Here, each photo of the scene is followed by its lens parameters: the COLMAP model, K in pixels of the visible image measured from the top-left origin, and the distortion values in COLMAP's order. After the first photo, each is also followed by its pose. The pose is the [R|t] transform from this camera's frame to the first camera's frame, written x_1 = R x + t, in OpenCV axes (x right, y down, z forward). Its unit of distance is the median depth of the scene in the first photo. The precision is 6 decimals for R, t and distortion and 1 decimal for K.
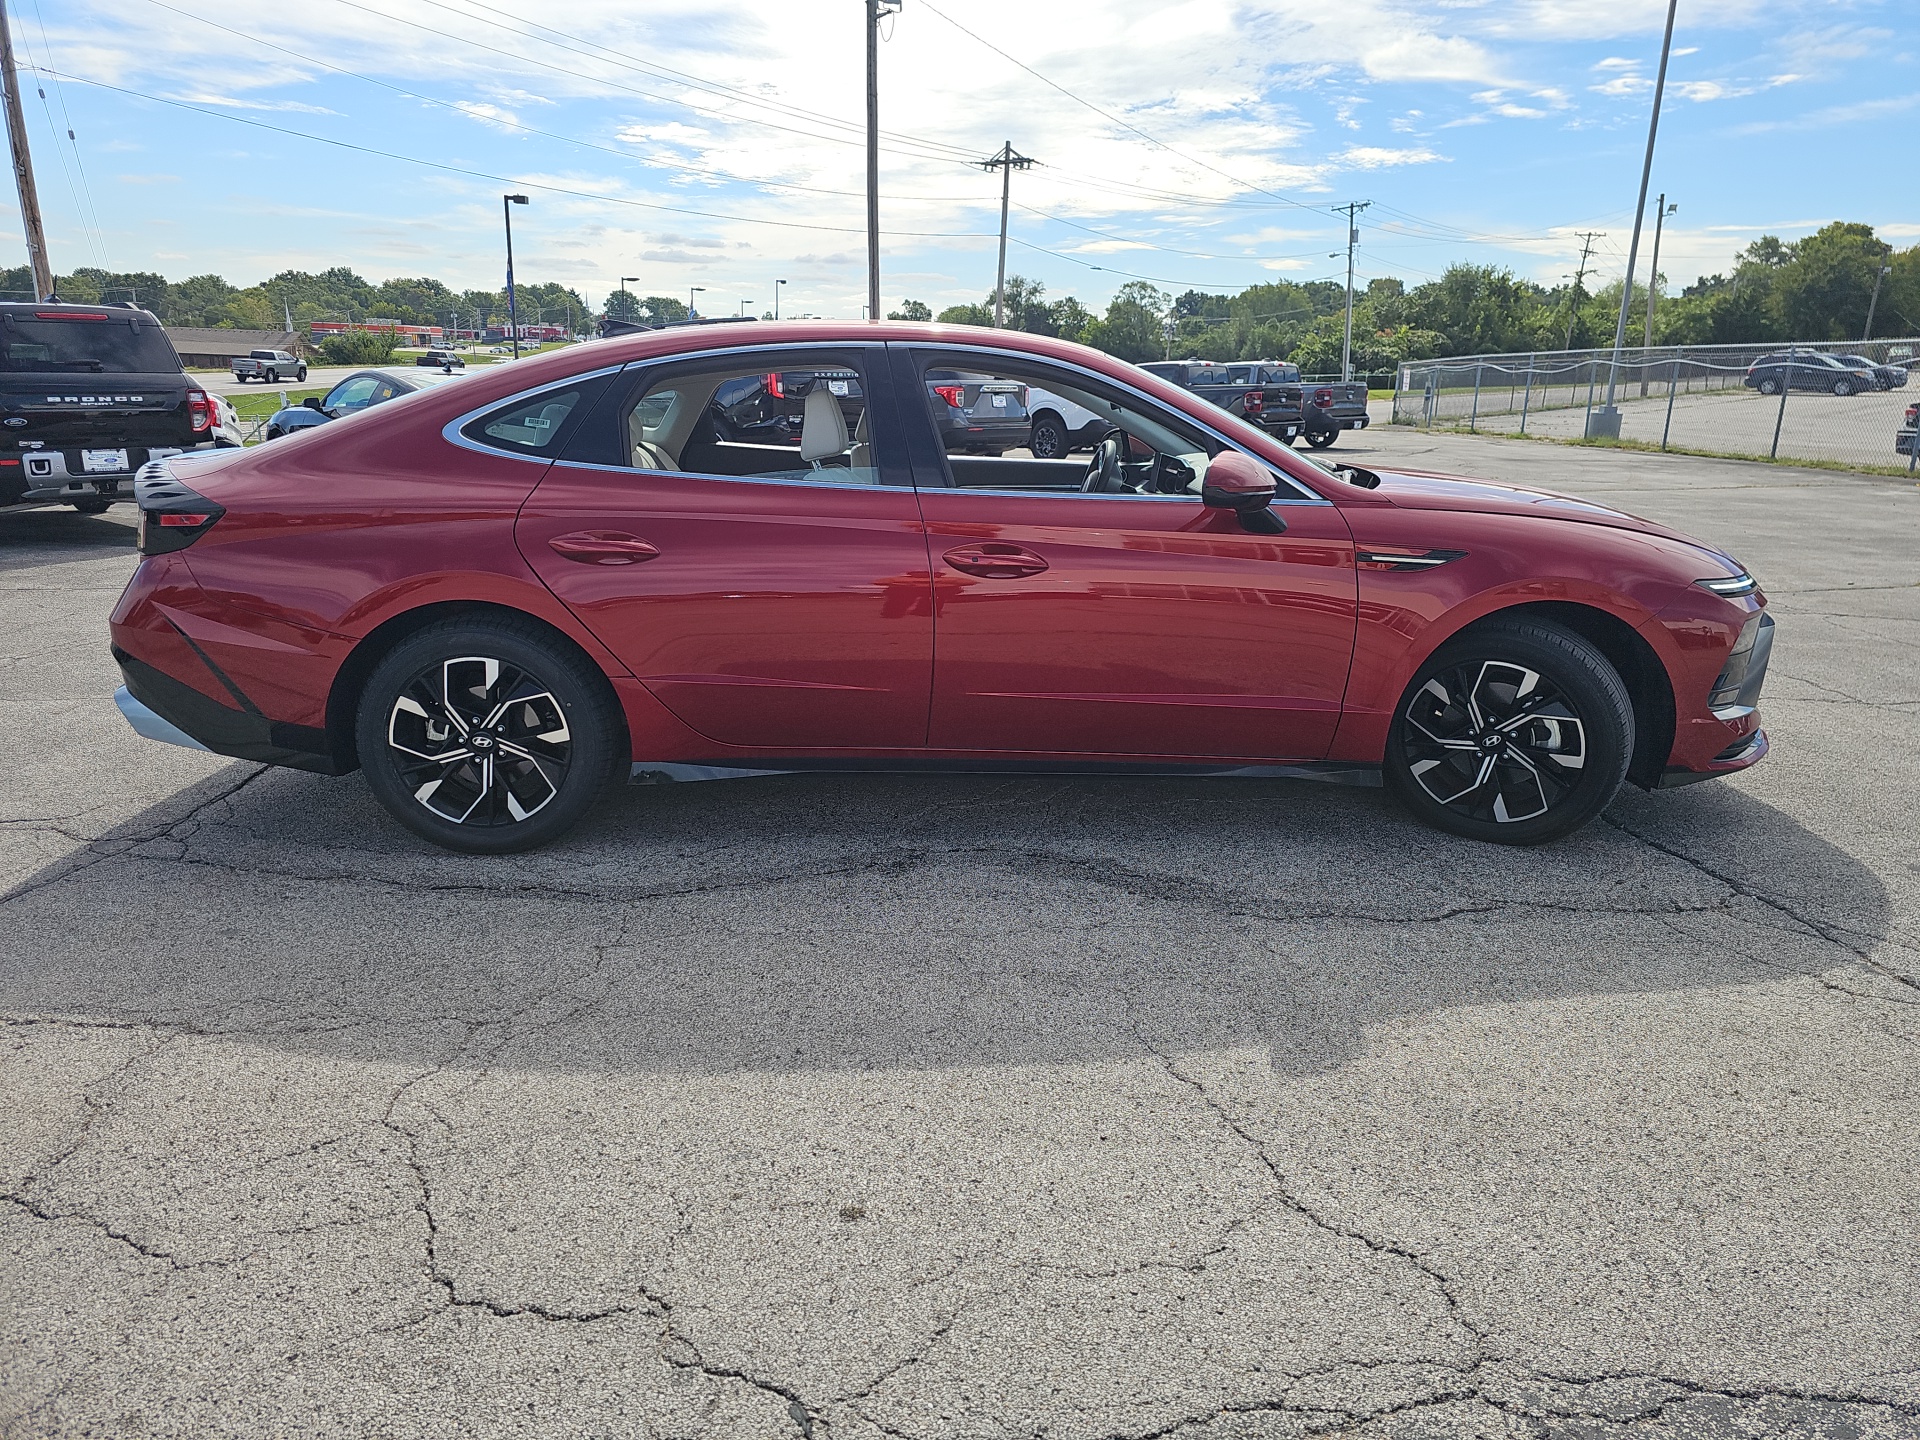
lens RADIAL K [[1252.7, 0, 968.3], [0, 1252.7, 712.6], [0, 0, 1]] dist [0.041218, -0.036933]
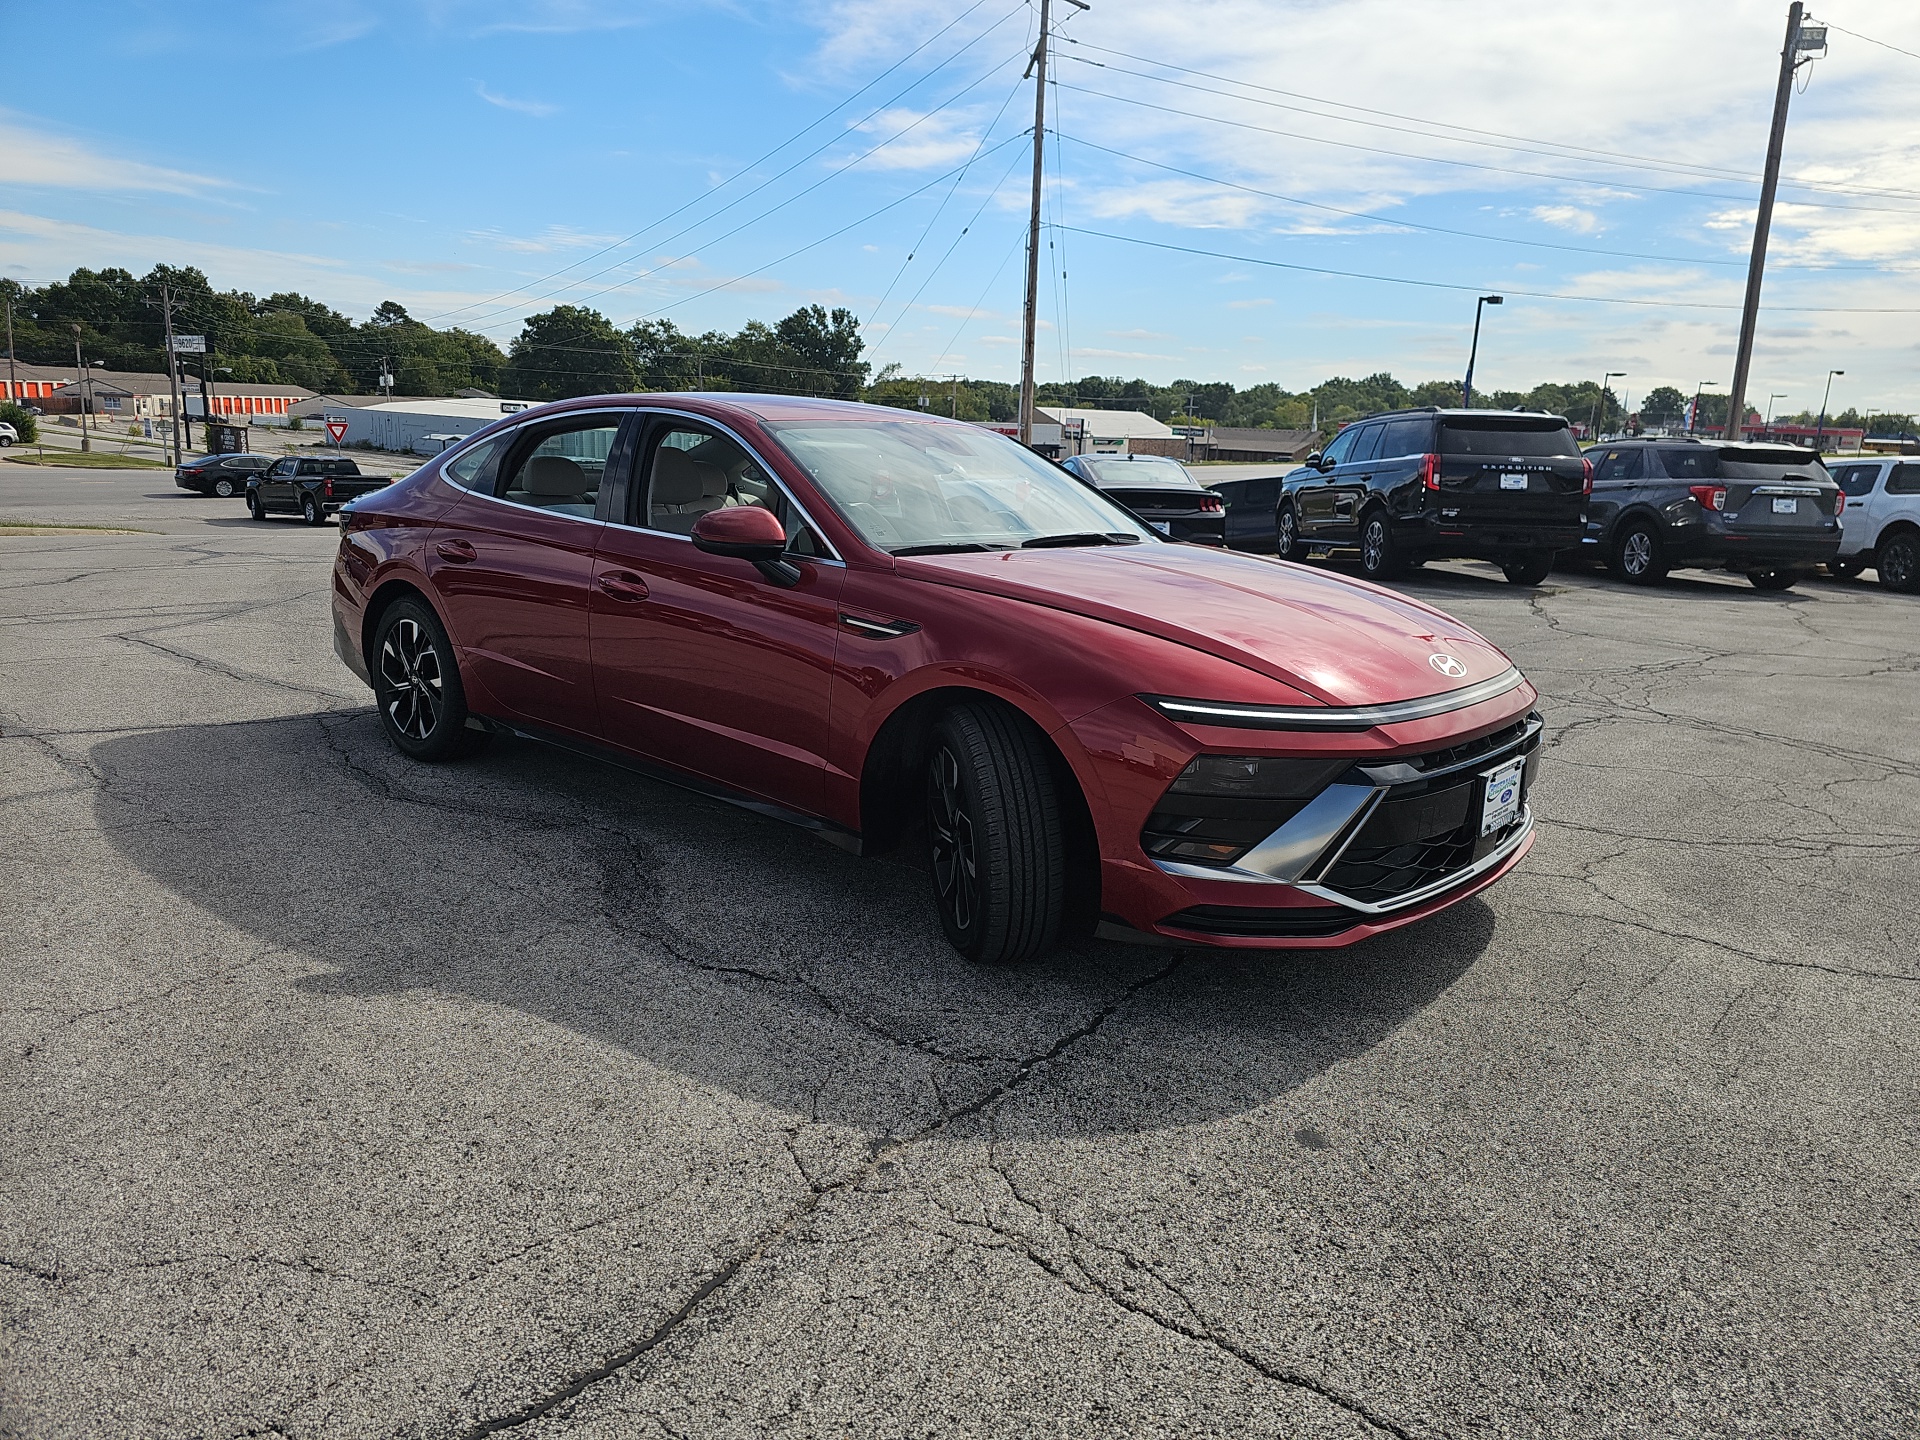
lens RADIAL K [[1260.9, 0, 967.5], [0, 1260.9, 715.3], [0, 0, 1]] dist [0.043009, -0.043077]
pose [[0.736220, 0.153407, -0.659126, 1.033775], [-0.200969, 0.979591, 0.003518, -0.069142], [0.646214, 0.129873, 0.752025, 0.316869]]
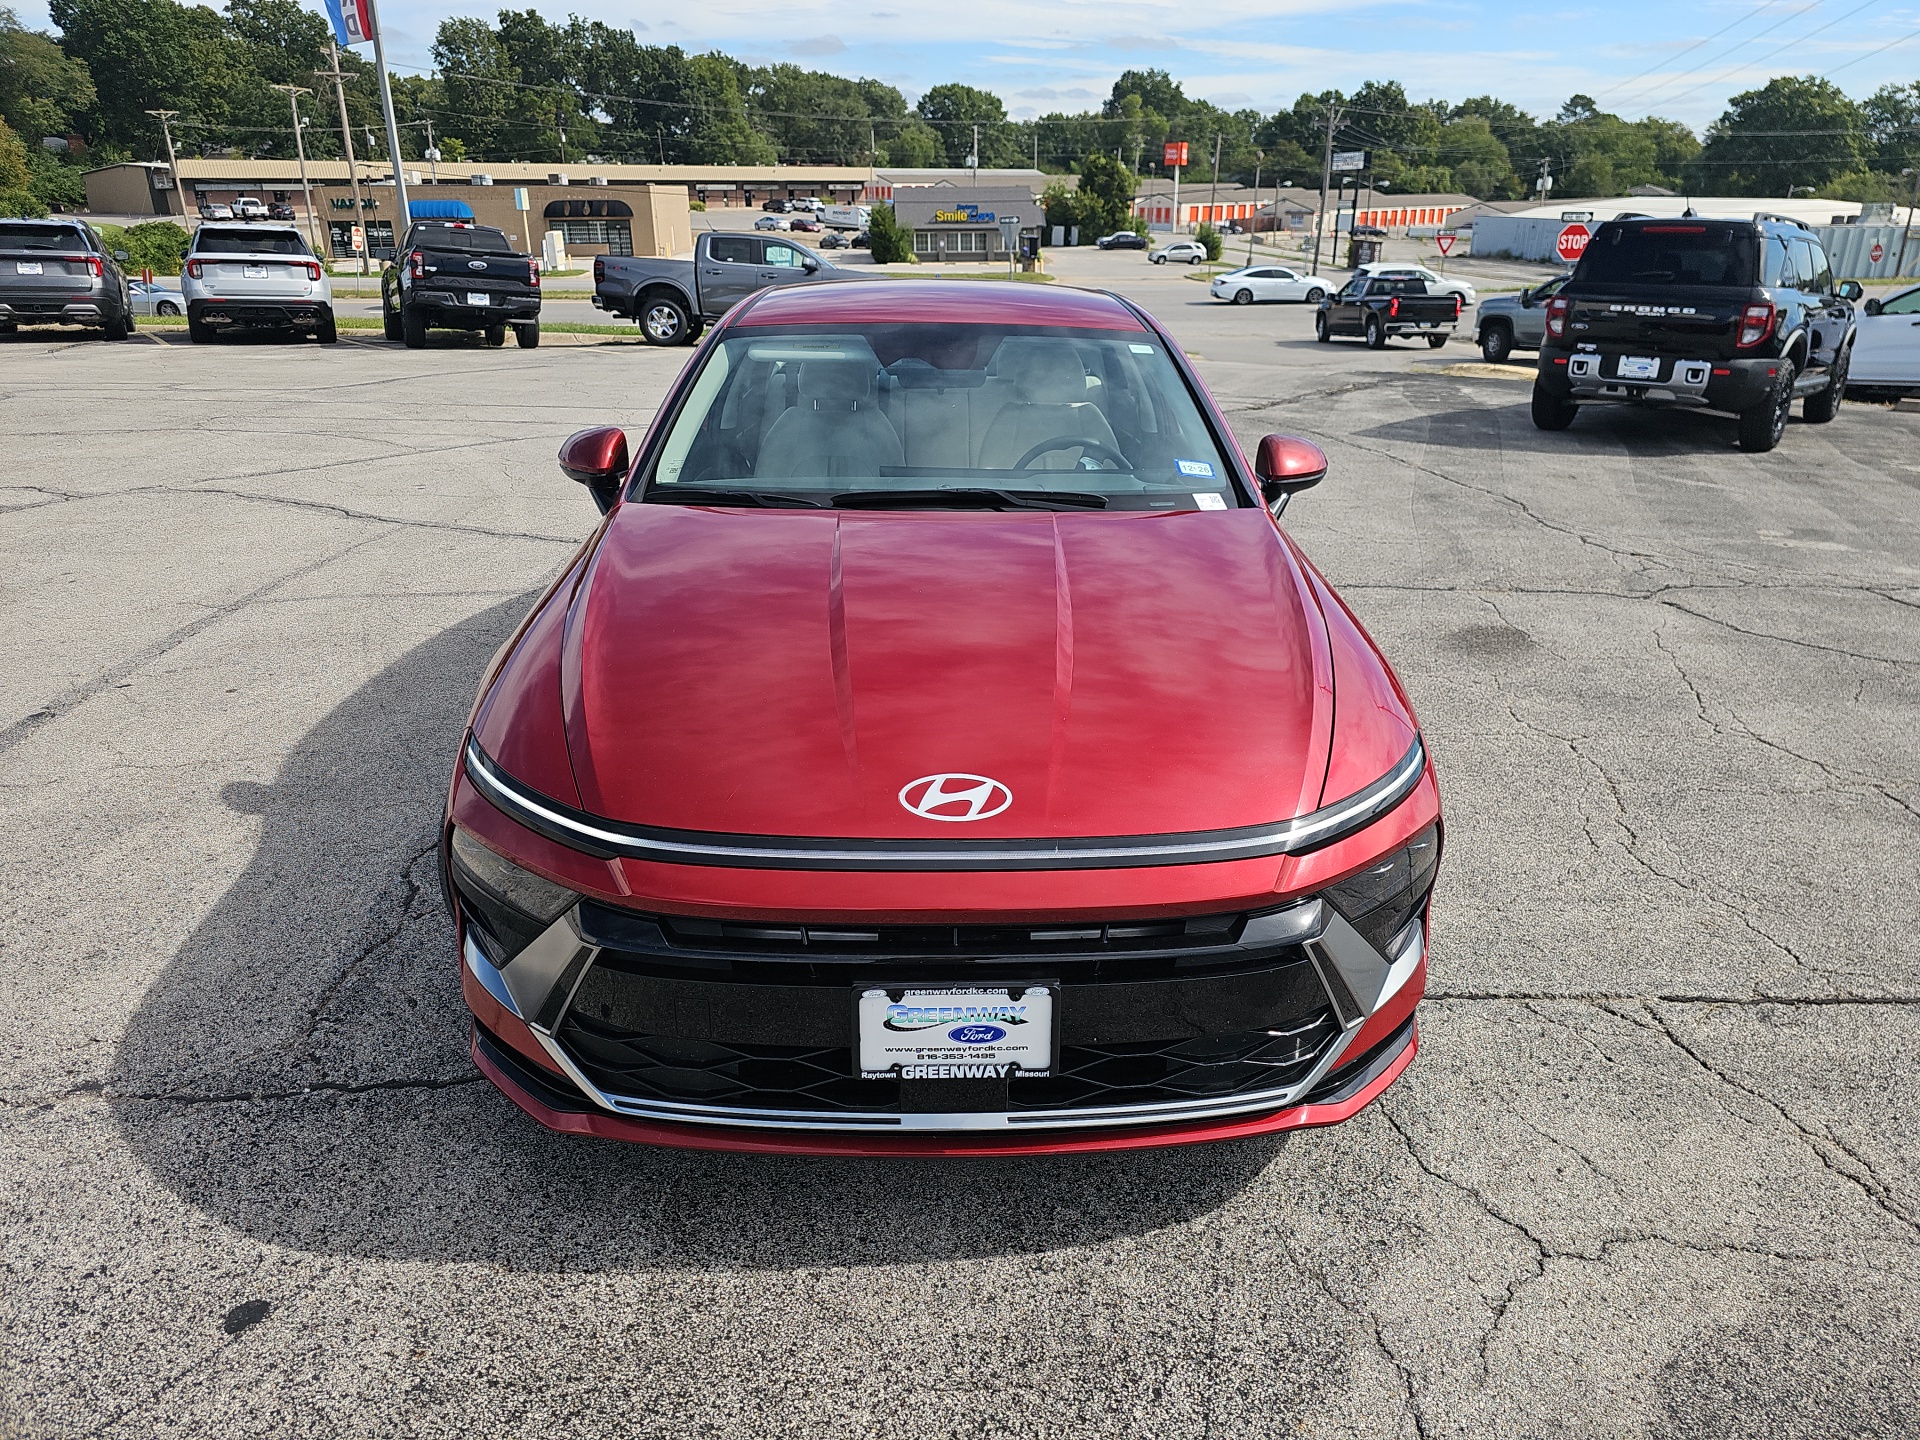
lens RADIAL K [[1252.7, 0, 968.3], [0, 1252.7, 712.6], [0, 0, 1]] dist [0.041218, -0.036933]
pose [[0.000761, 0.346909, -0.937898, 1.185508], [-0.265684, 0.904261, 0.334252, -0.395672], [0.964060, 0.248930, 0.092856, 1.186617]]
